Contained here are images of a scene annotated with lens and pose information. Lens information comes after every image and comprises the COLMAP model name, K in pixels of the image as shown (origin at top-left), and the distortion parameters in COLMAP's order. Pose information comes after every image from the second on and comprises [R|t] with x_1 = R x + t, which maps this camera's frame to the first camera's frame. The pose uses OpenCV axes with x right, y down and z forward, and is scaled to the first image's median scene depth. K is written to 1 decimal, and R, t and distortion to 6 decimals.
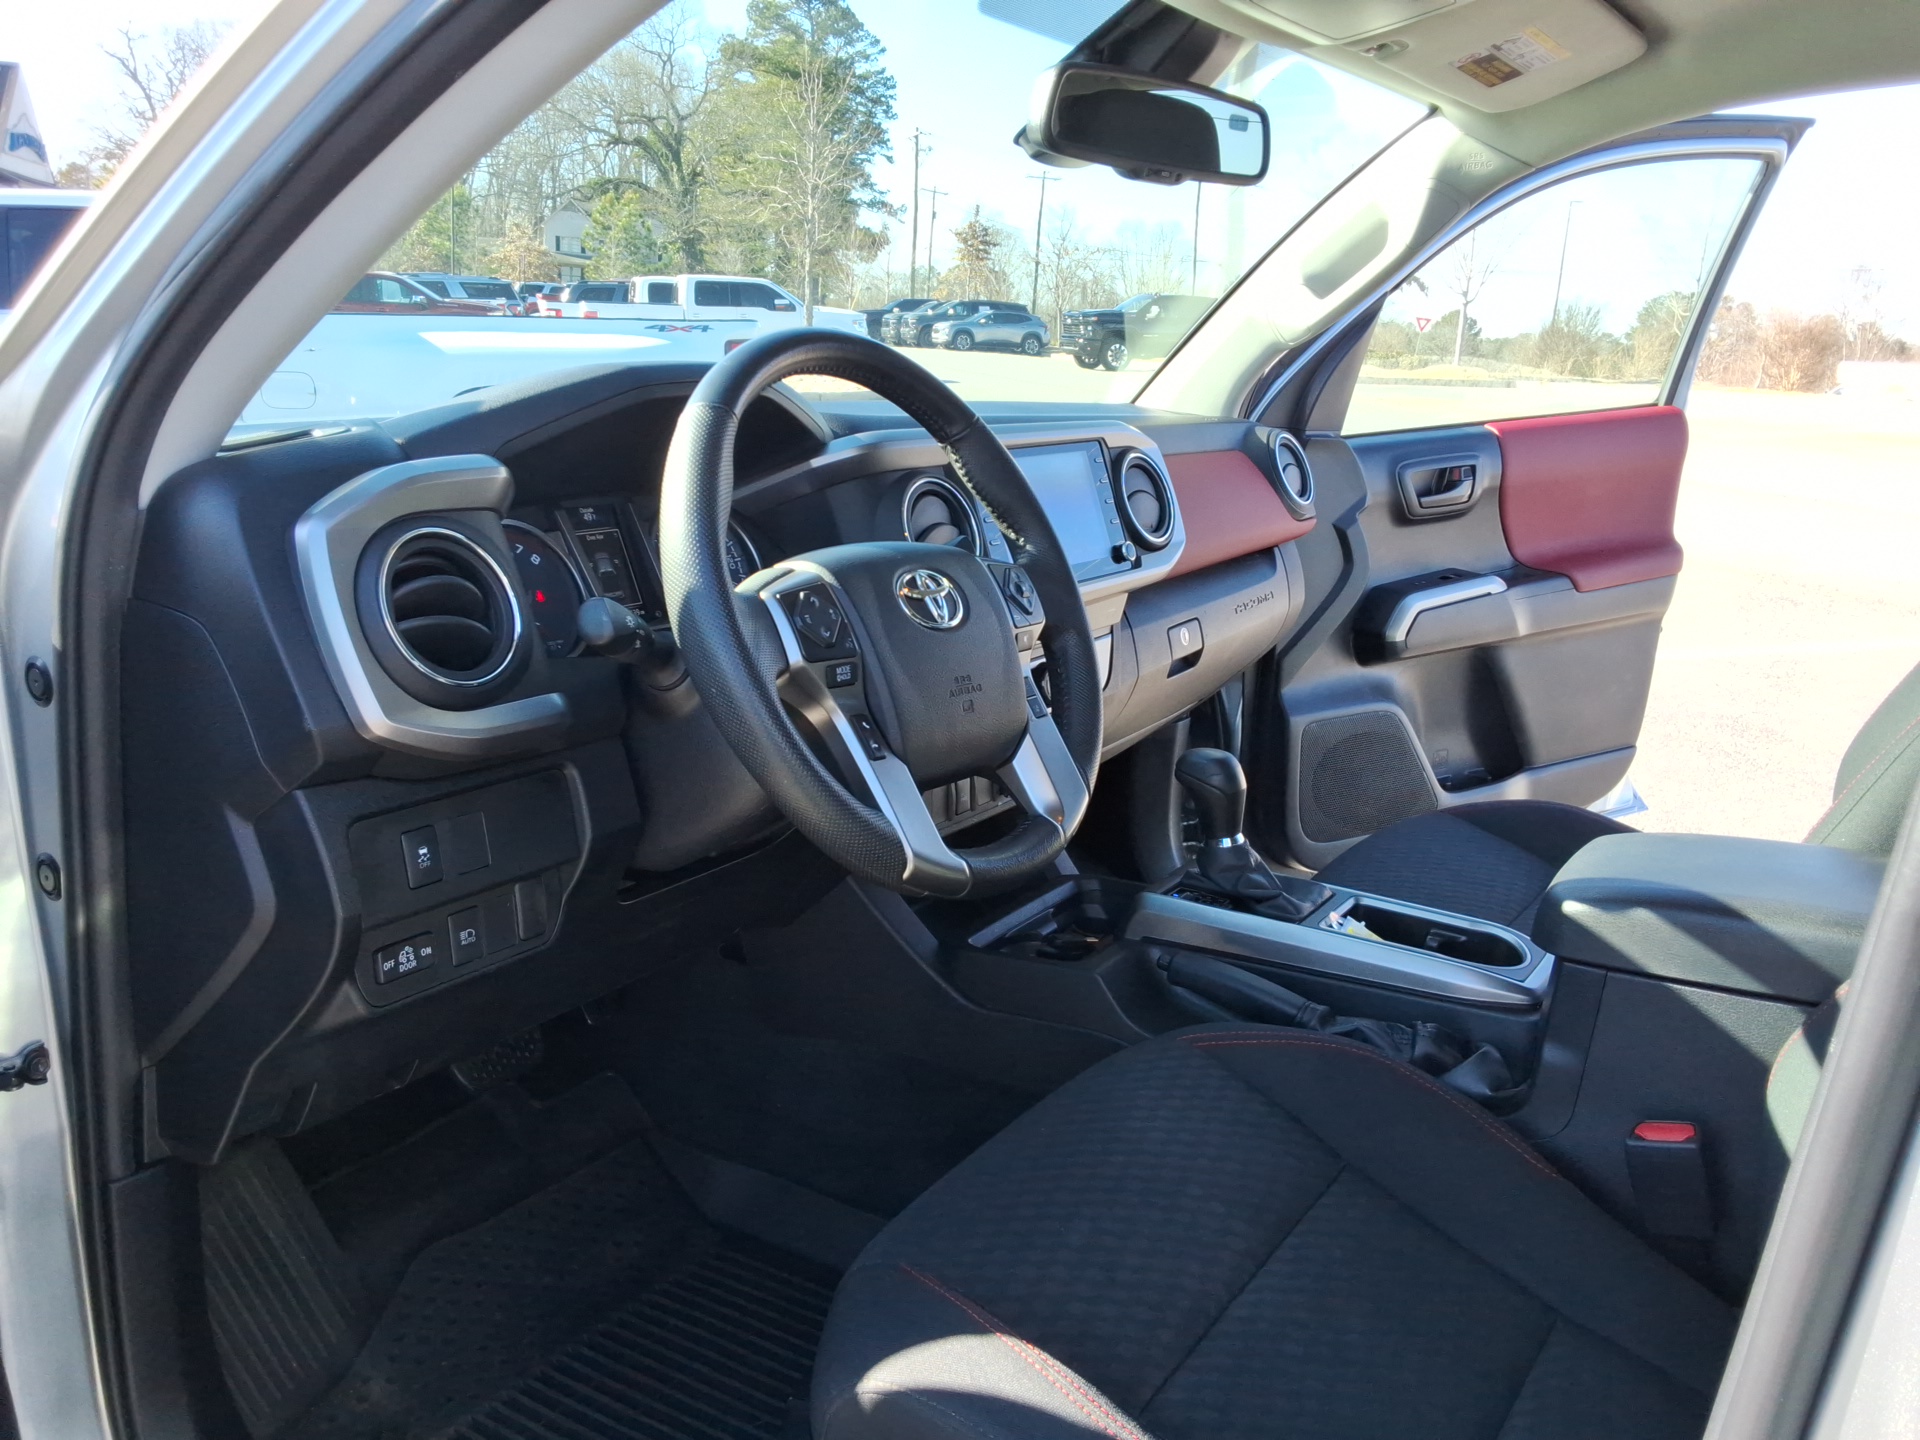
lens RADIAL K [[1535.0, 0, 960.0], [0, 1535.0, 720.0], [0, 0, 1]] dist [0.126850, -0.183886]
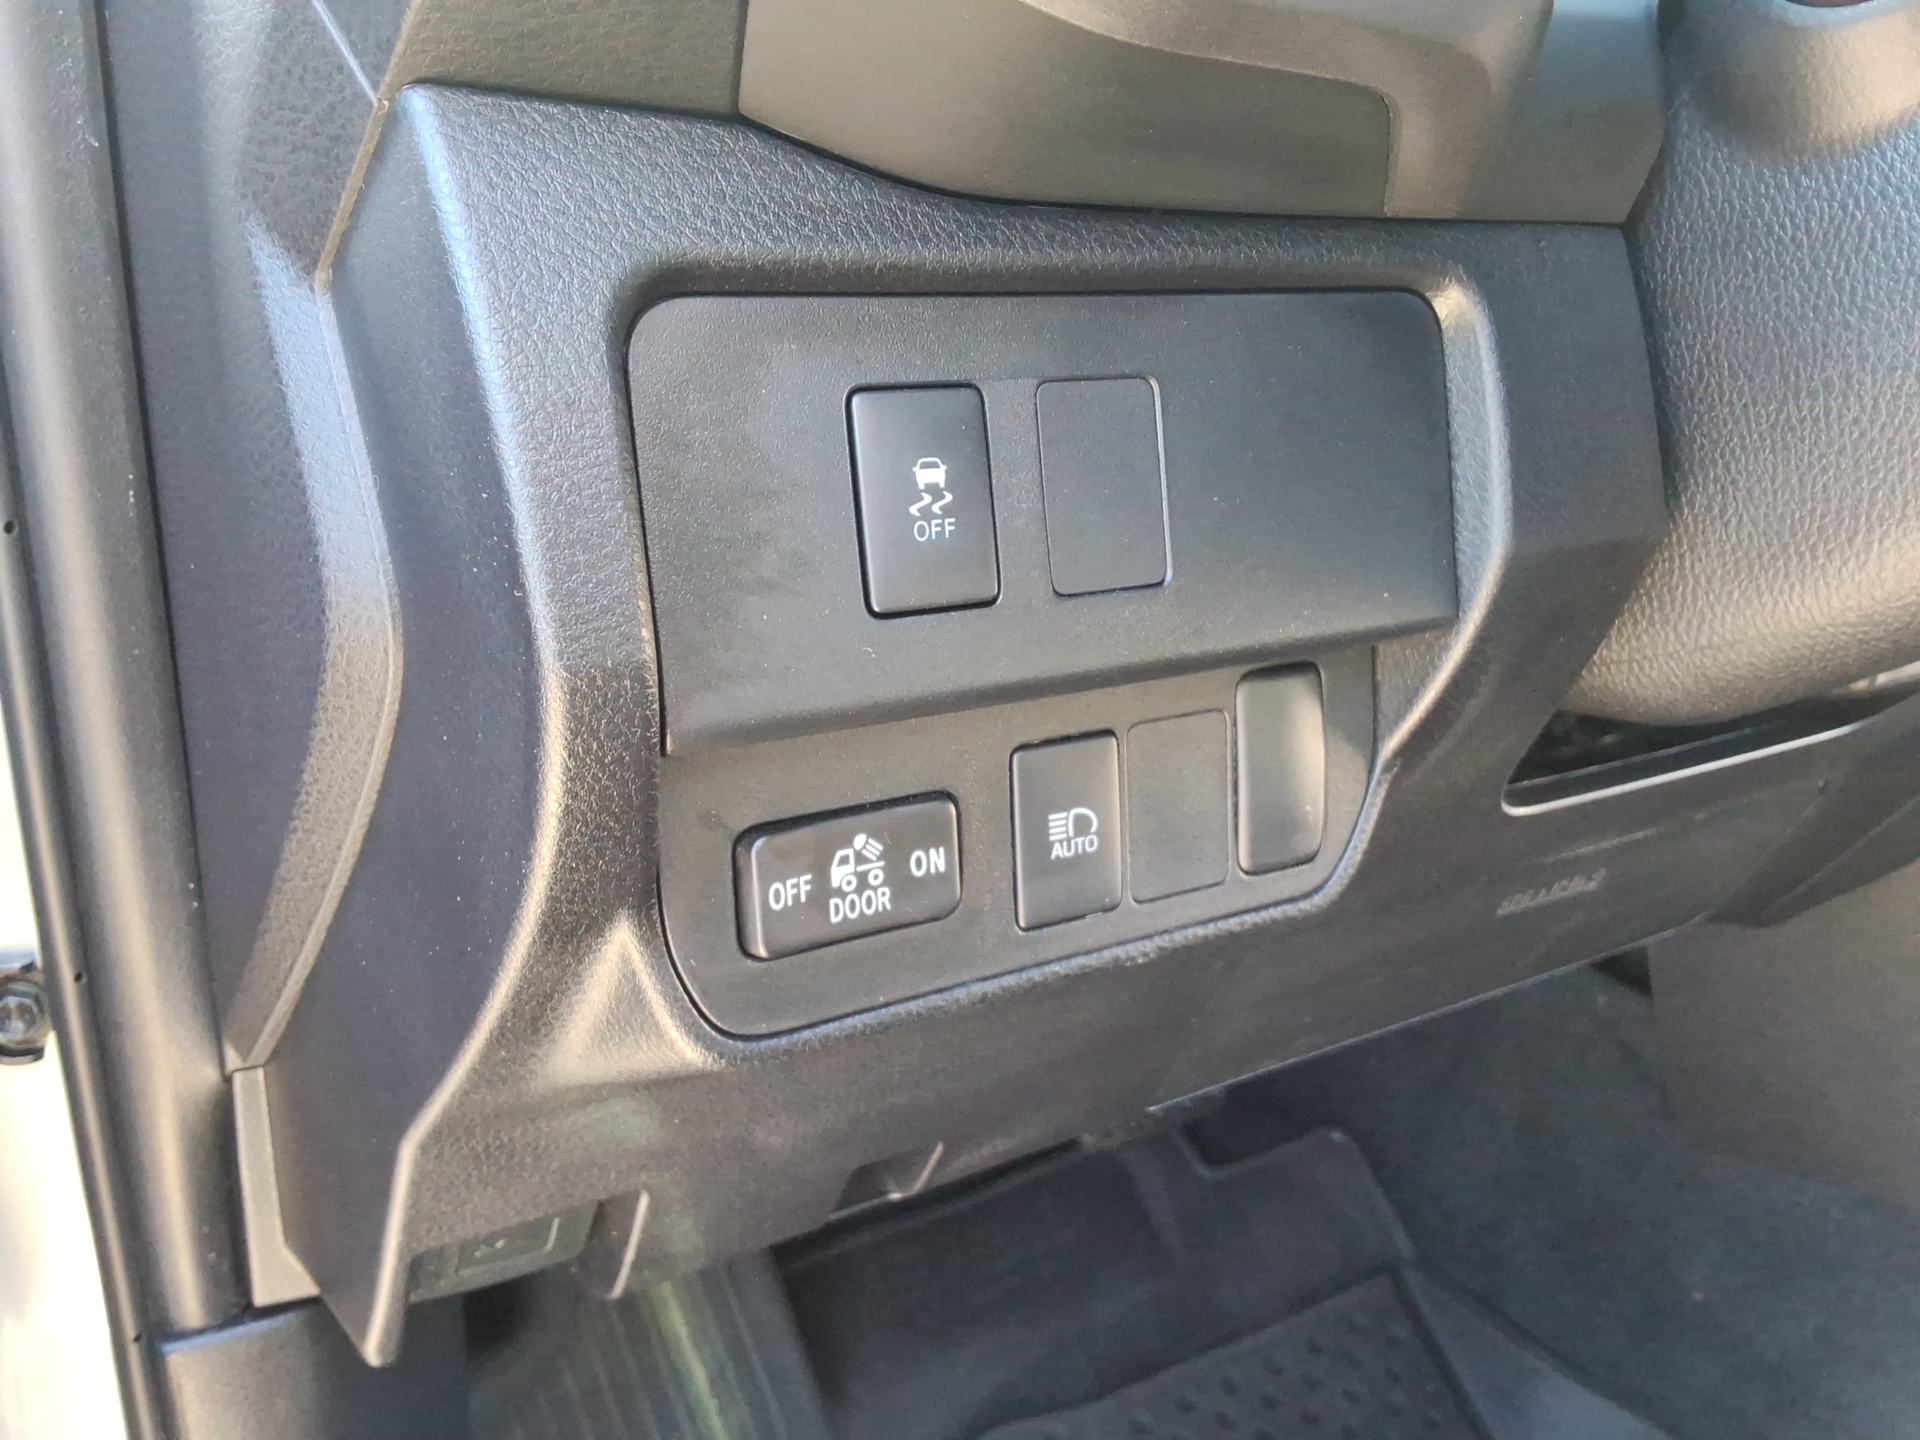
lens RADIAL K [[1535.0, 0, 960.0], [0, 1535.0, 720.0], [0, 0, 1]] dist [0.126850, -0.183886]
pose [[0.907425, 0.095978, -0.409106, -0.227503], [-0.082357, 0.995306, 0.050830, 0.108950], [0.412064, -0.012431, 0.911070, 0.752900]]
